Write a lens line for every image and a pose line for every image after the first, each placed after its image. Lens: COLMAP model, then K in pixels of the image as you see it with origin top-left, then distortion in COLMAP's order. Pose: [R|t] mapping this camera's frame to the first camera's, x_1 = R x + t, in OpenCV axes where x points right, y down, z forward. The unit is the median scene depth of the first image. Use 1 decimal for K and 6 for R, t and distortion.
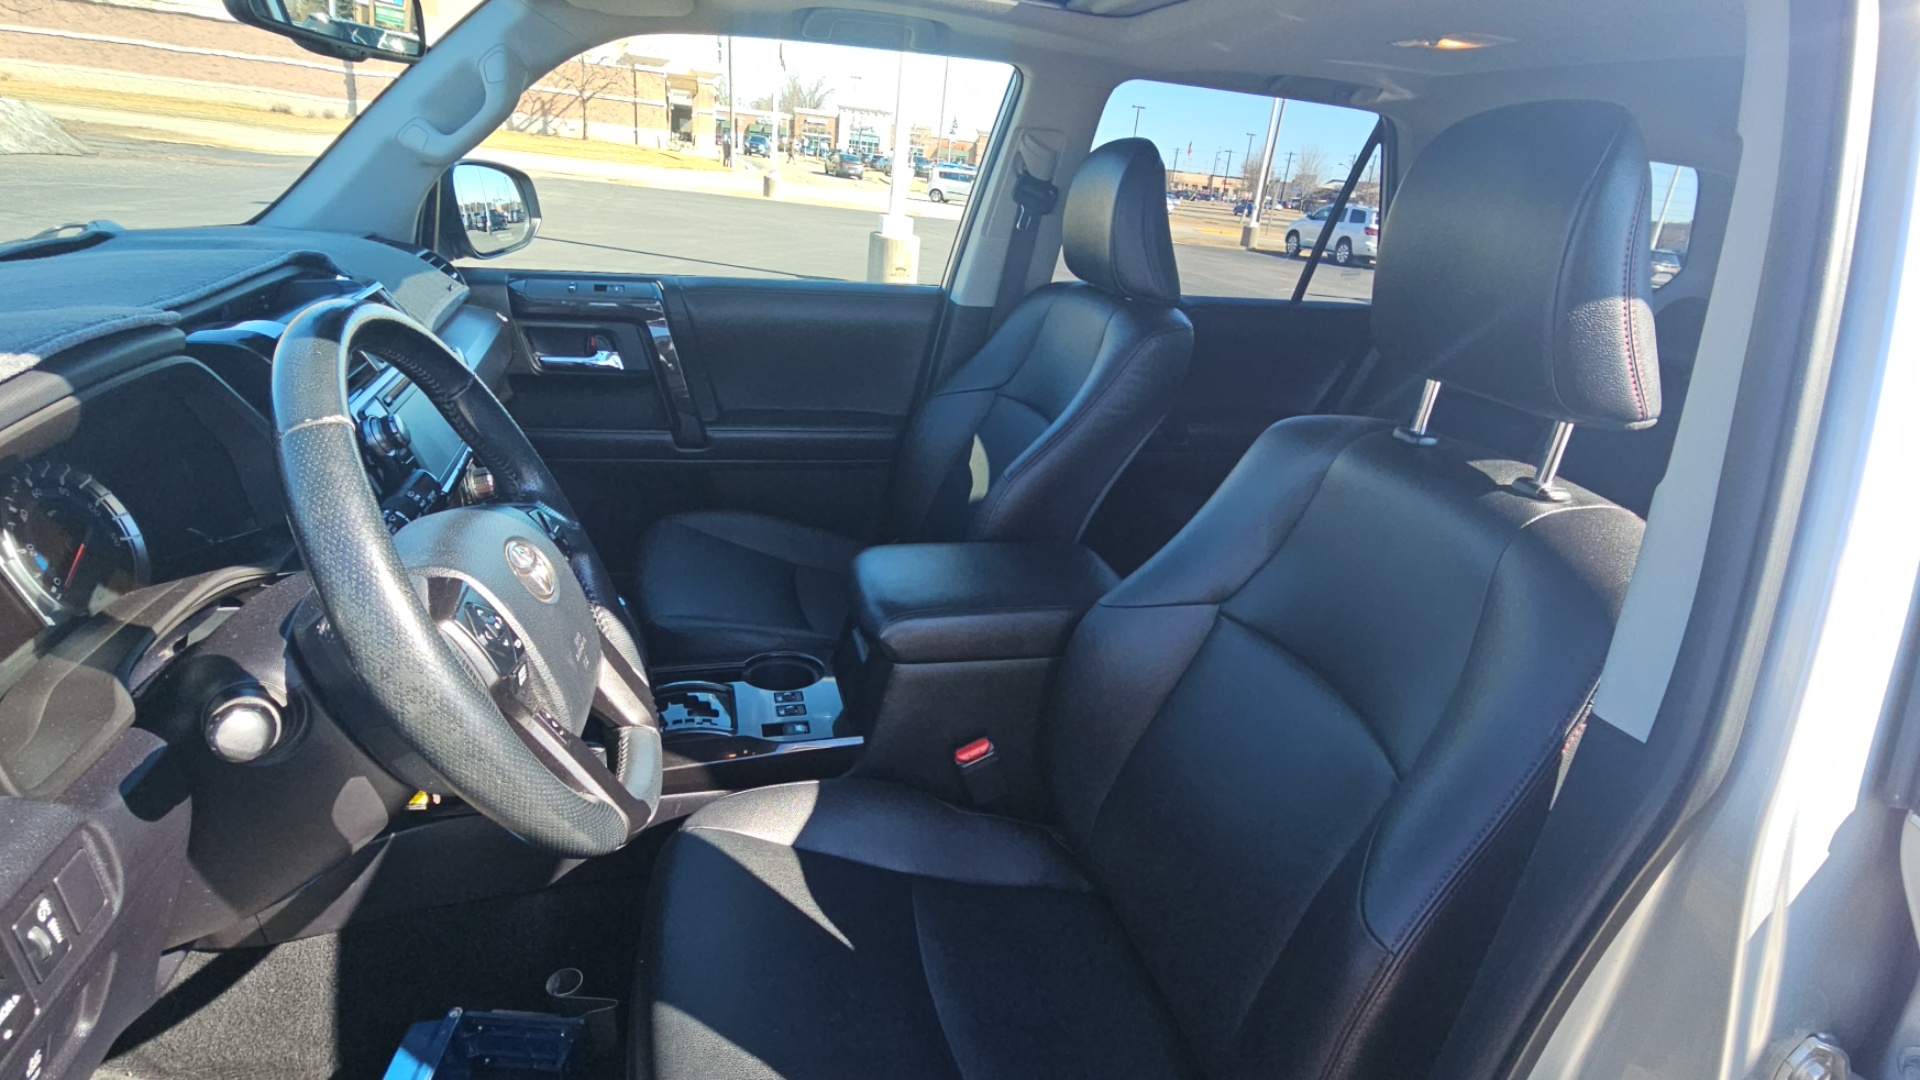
lens RADIAL K [[967.5, 0, 985.9], [0, 967.5, 543.7], [0, 0, 1]] dist [-0.000368, 0.000391]
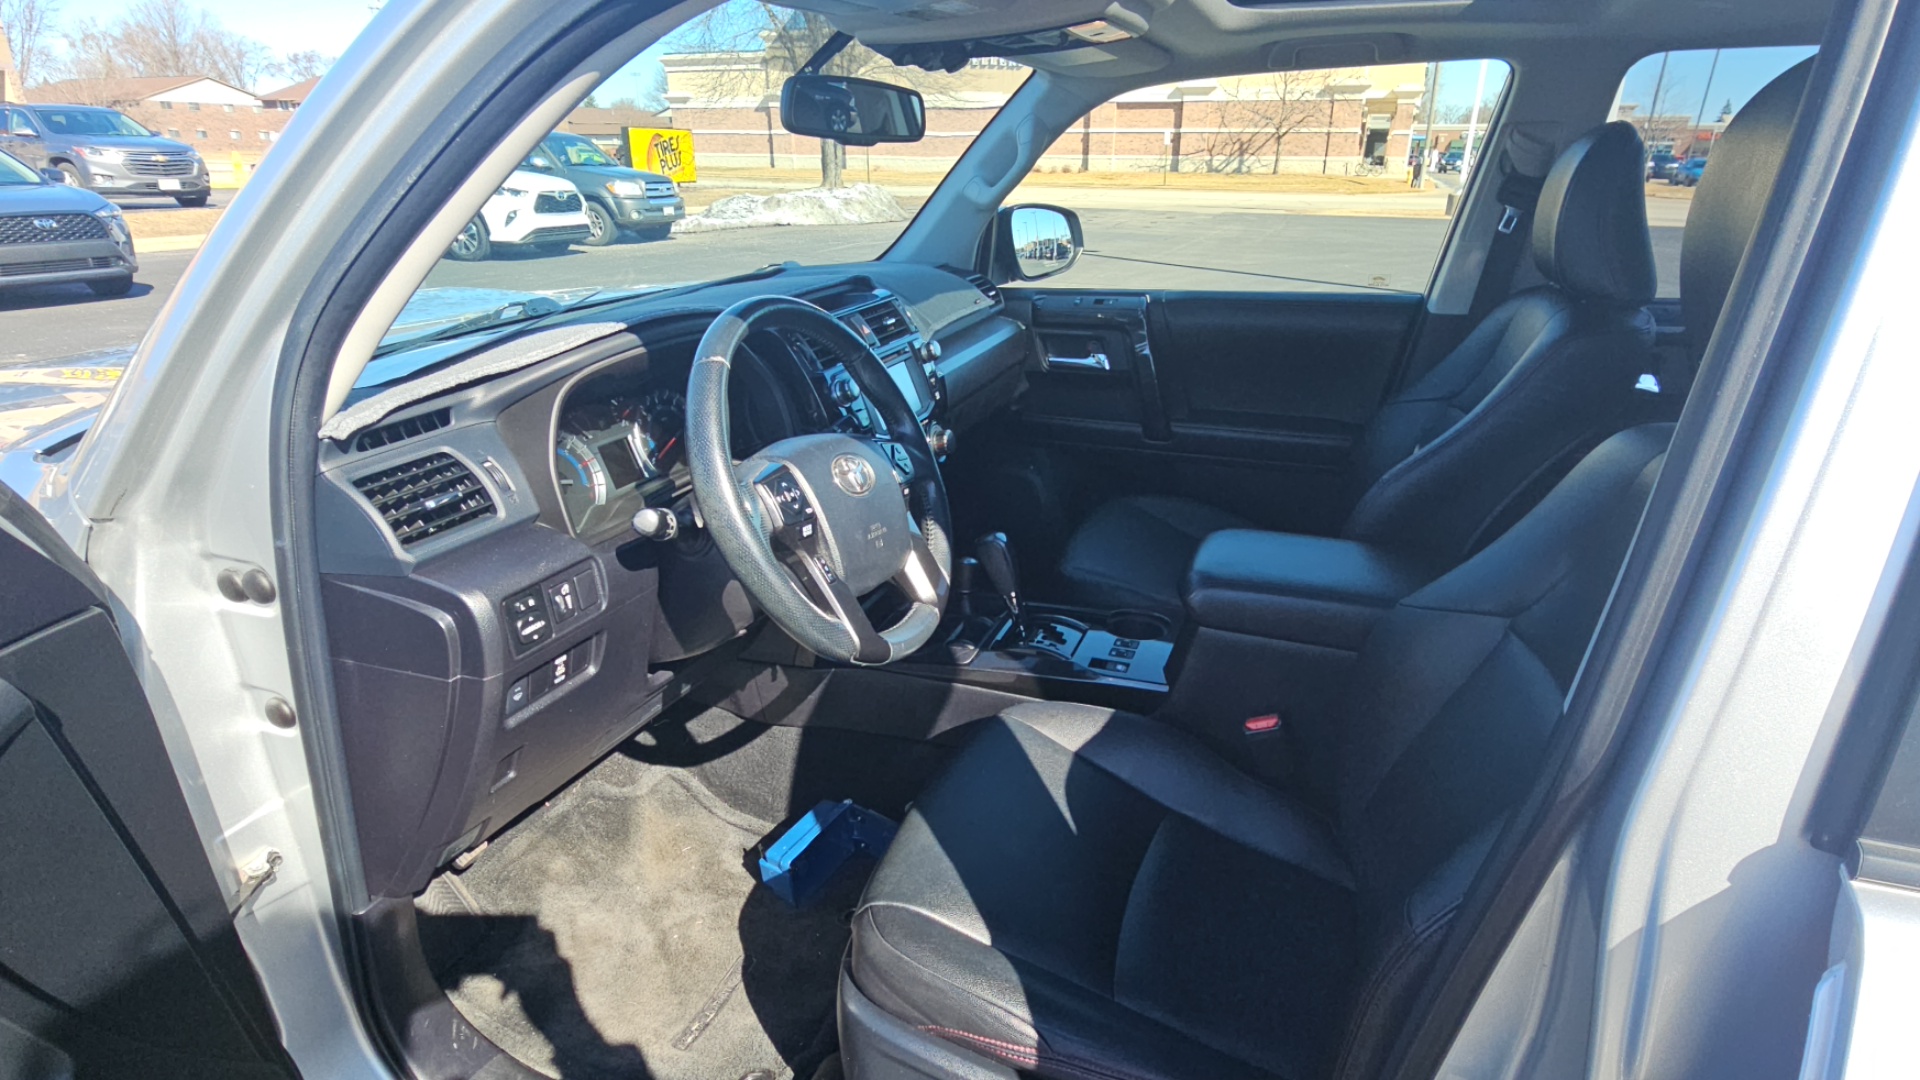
lens RADIAL K [[973.1, 0, 985.0], [0, 973.1, 545.3], [0, 0, 1]] dist [0.002143, -0.003005]
pose [[0.793690, 0.129904, -0.594290, 0.338195], [-0.145562, 0.989109, 0.021803, 0.040657], [0.590650, 0.069201, 0.803955, -0.048961]]
